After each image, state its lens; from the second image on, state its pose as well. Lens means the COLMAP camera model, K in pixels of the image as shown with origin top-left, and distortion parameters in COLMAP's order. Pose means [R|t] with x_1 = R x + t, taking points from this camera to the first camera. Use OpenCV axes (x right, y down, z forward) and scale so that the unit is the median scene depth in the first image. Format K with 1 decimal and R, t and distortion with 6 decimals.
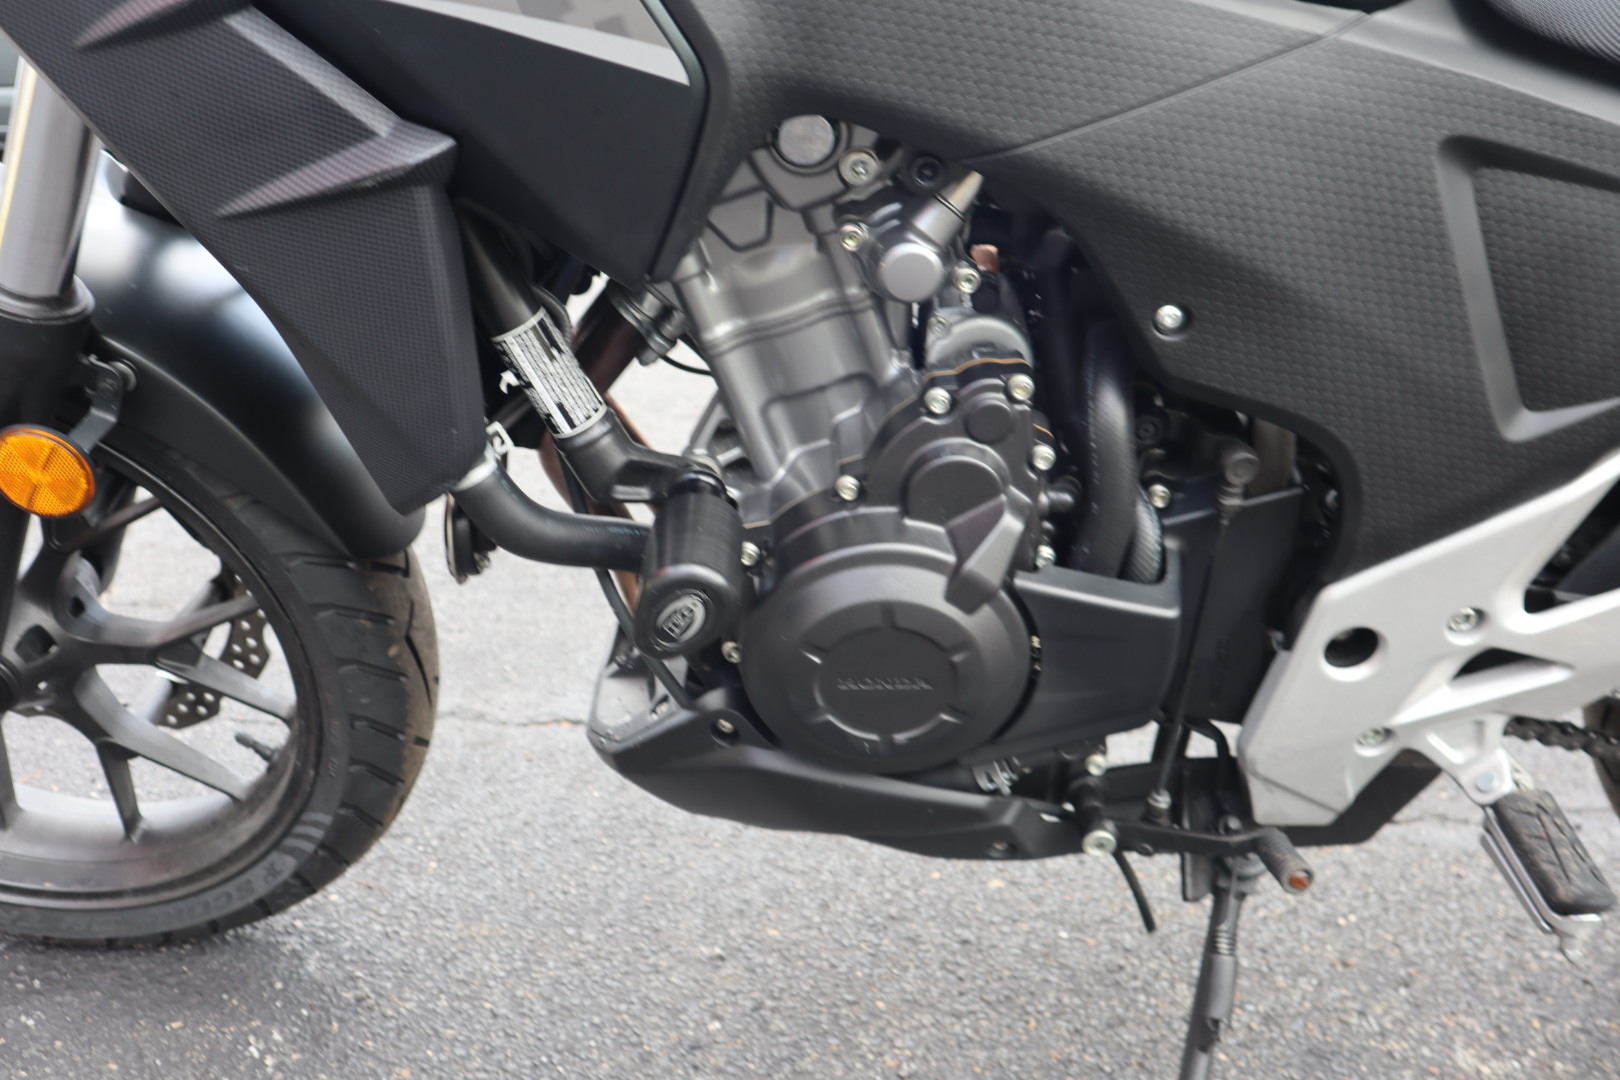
lens RADIAL K [[1459.6, 0, 824.3], [0, 1459.6, 540.4], [0, 0, 1]] dist [-0.072562, 0.121010]
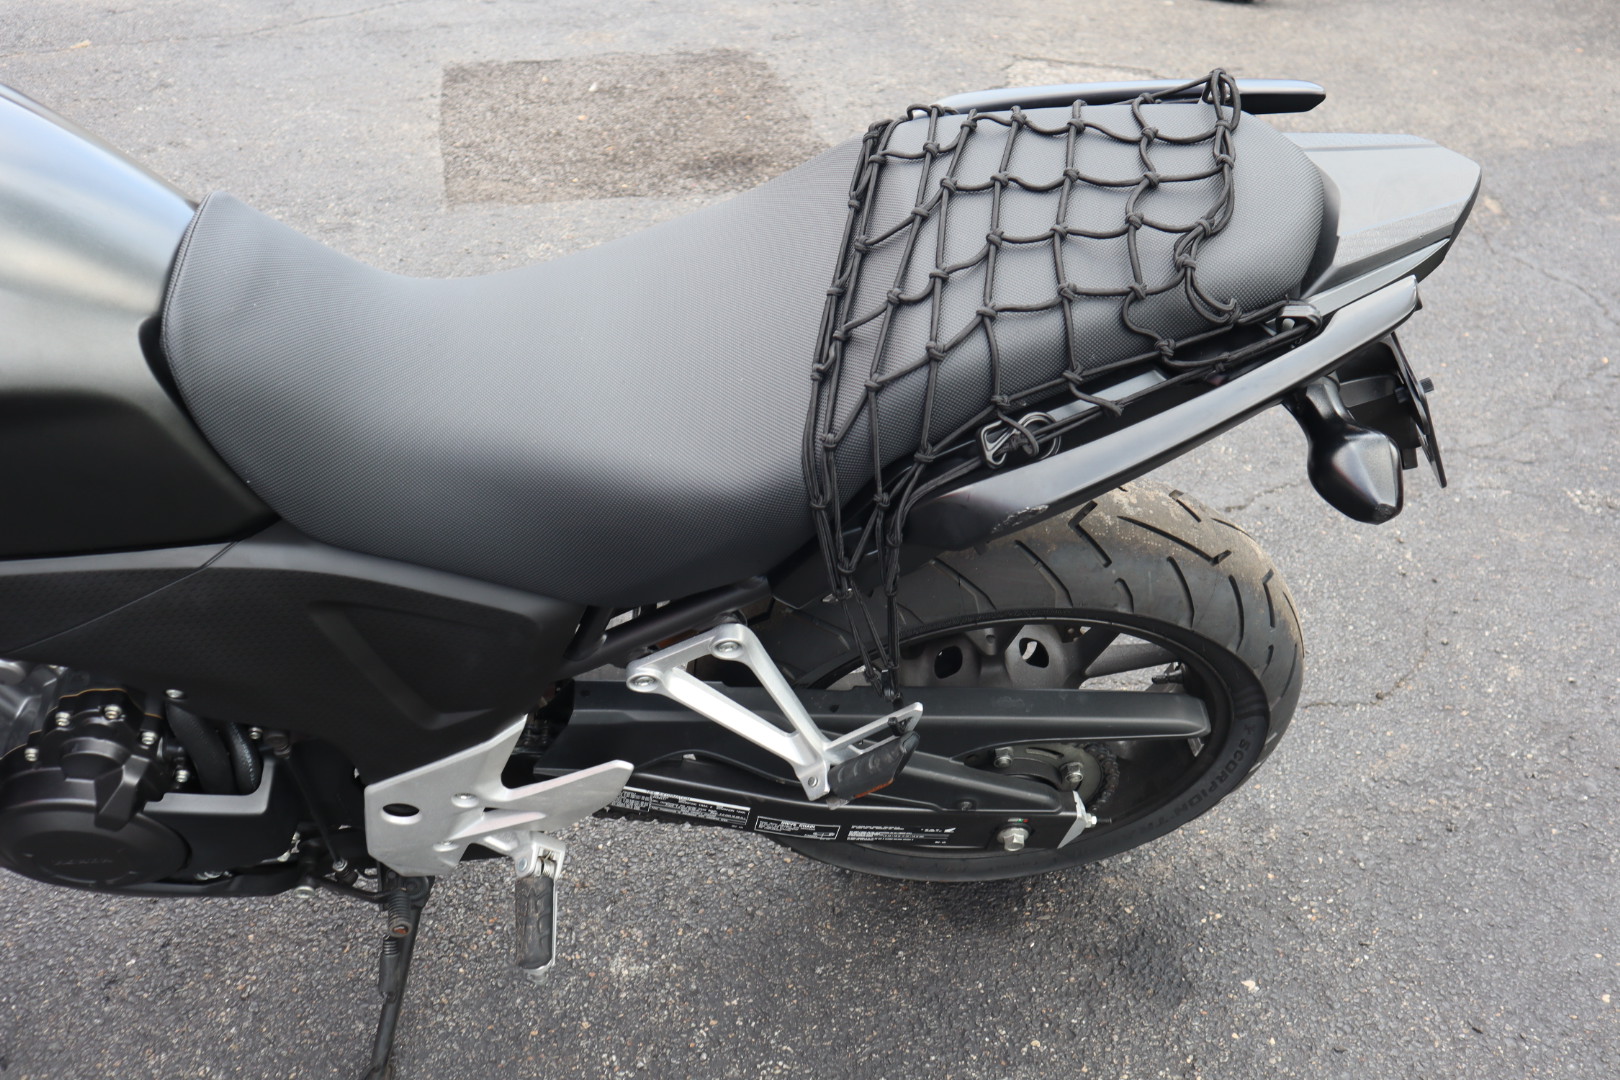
lens RADIAL K [[1459.6, 0, 836.3], [0, 1459.6, 551.8], [0, 0, 1]] dist [-0.072562, 0.121010]
pose [[0.997367, -0.043670, 0.057896, 0.595502], [0.023260, 0.948817, 0.314968, -0.531422], [-0.068687, -0.312792, 0.947335, -0.337861]]
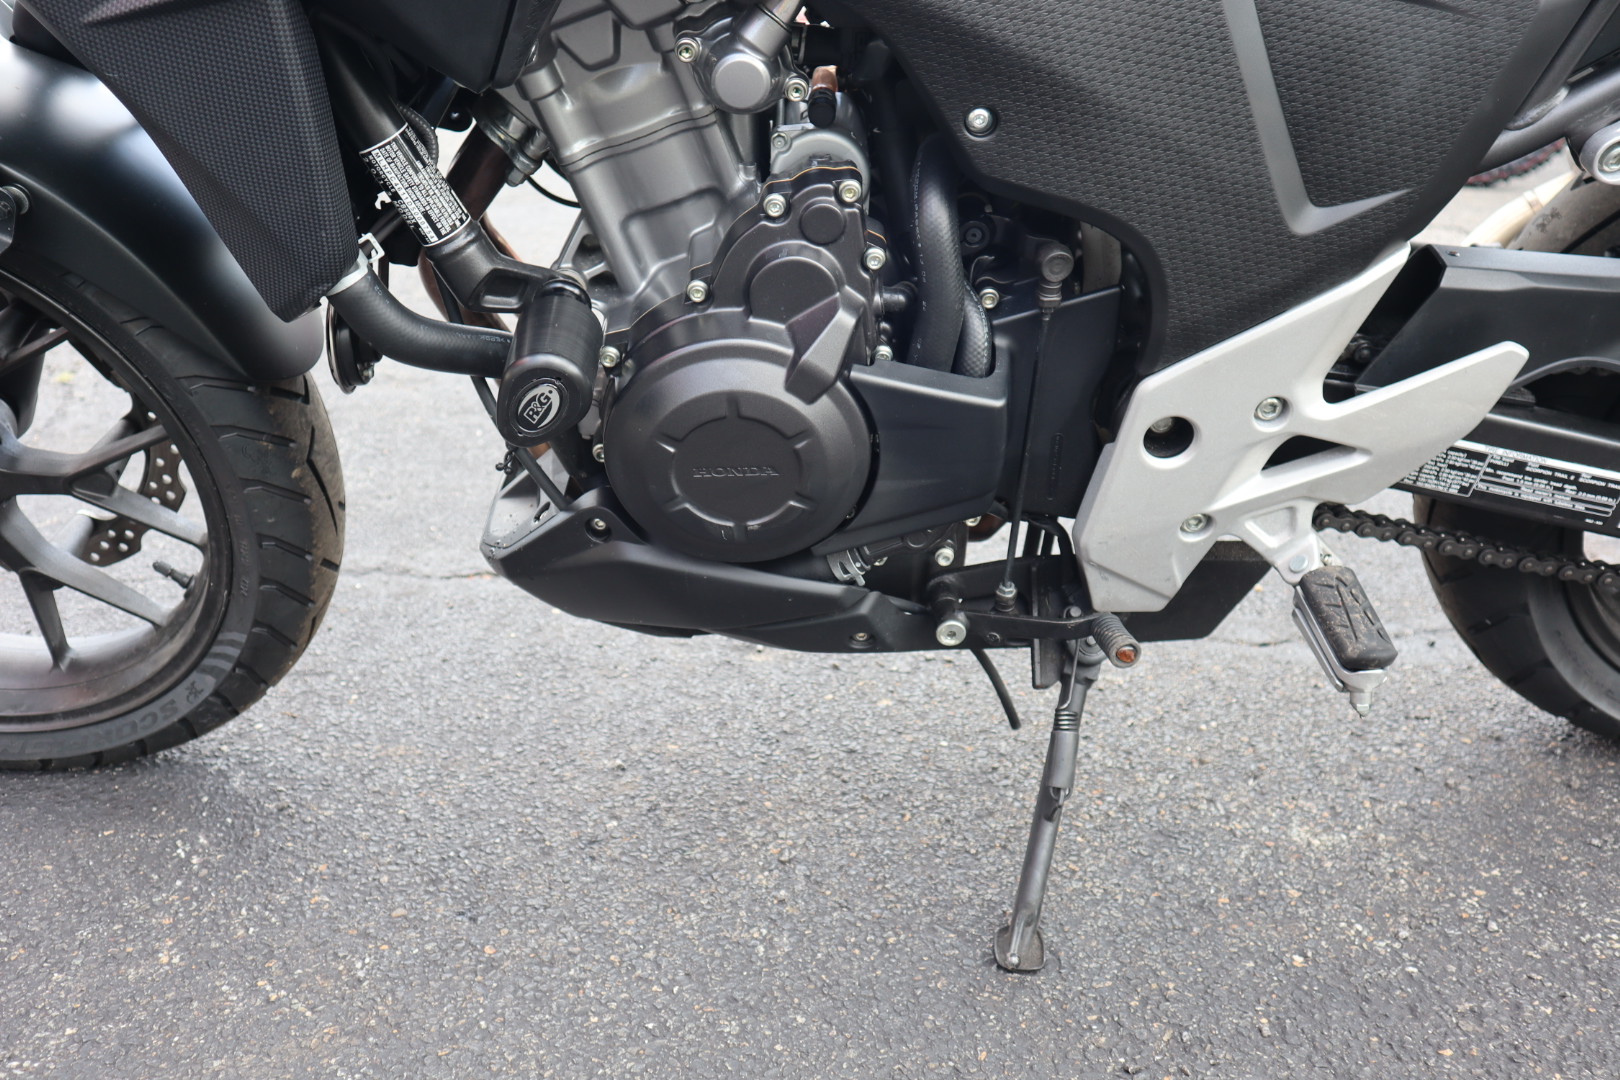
lens RADIAL K [[1459.6, 0, 825.2], [0, 1459.6, 539.4], [0, 0, 1]] dist [-0.072562, 0.121010]
pose [[0.999575, -0.017262, 0.023478, 0.061950], [0.015868, 0.998172, 0.058311, 0.065033], [-0.024441, -0.057913, 0.998022, -0.069569]]
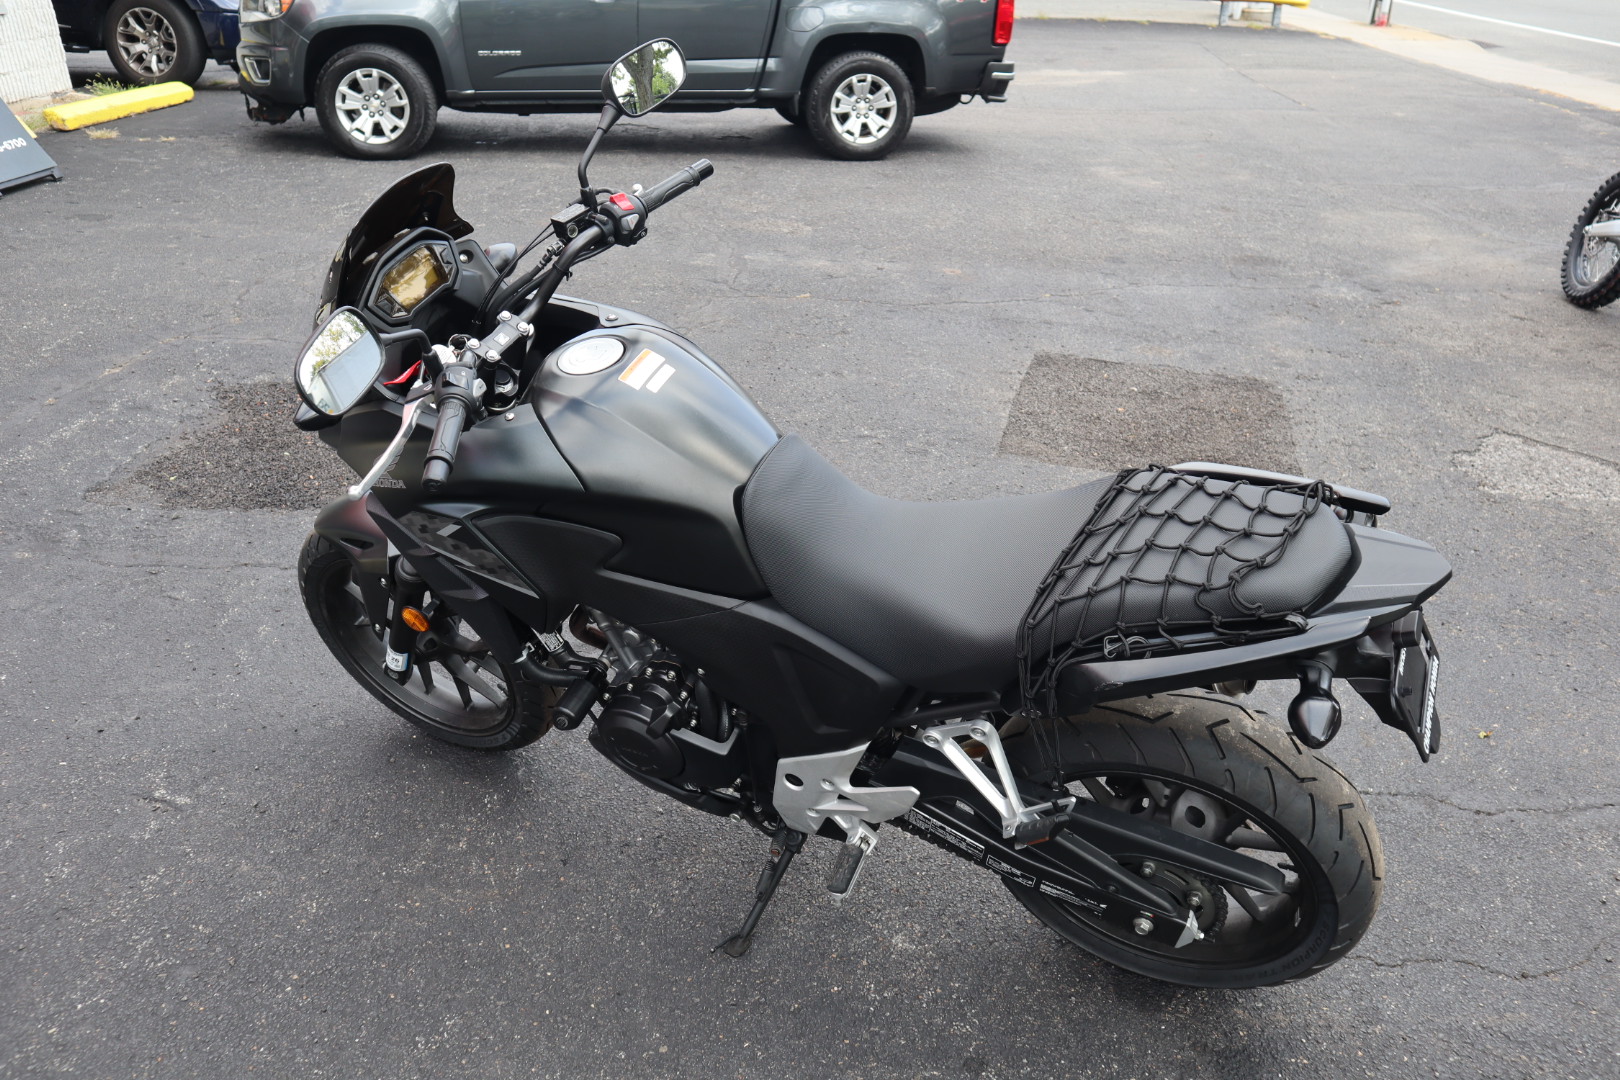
lens RADIAL K [[1347.7, 0, 796.6], [0, 1347.7, 565.1], [0, 0, 1]] dist [-0.061202, 0.034610]
pose [[0.907483, 0.205705, -0.366277, 0.964895], [-0.140693, 0.970379, 0.196395, -0.652153], [0.395827, -0.126692, 0.909544, -1.006235]]
